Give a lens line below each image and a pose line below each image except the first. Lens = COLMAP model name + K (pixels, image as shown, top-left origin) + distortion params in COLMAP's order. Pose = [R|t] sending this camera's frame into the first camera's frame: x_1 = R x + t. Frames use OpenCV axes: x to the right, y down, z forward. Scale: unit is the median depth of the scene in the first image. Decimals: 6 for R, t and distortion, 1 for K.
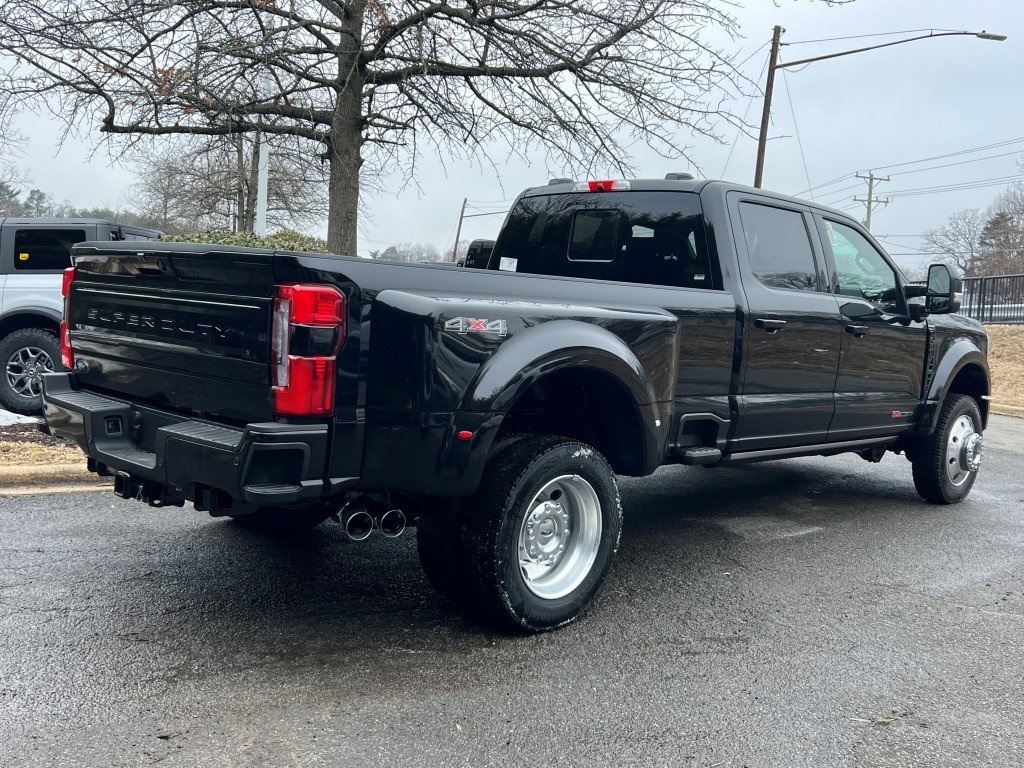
lens RADIAL K [[1028.3, 0, 515.3], [0, 1028.3, 387.7], [0, 0, 1]] dist [0.037149, 0.000000]
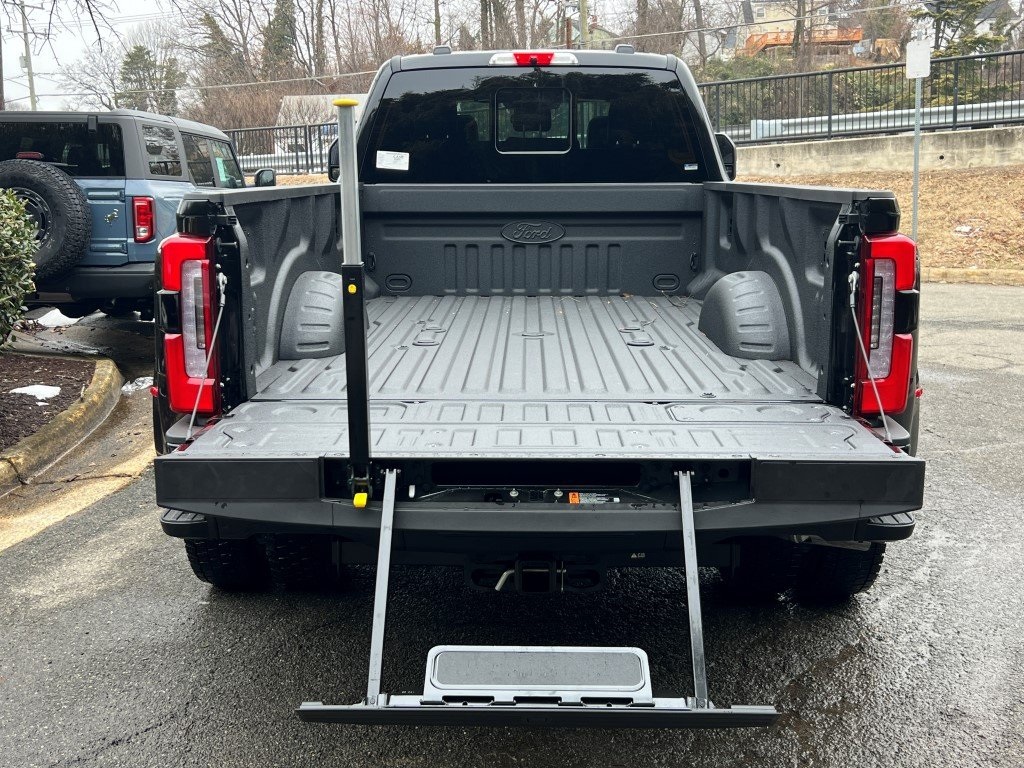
lens RADIAL K [[1100.0, 0, 510.5], [0, 1100.0, 384.3], [0, 0, 1]] dist [0.013014, 0.000000]
pose [[0.733815, -0.195584, 0.650586, -0.539343], [0.109099, 0.979159, 0.171307, -0.092777], [-0.670532, -0.054729, 0.739859, 0.343490]]
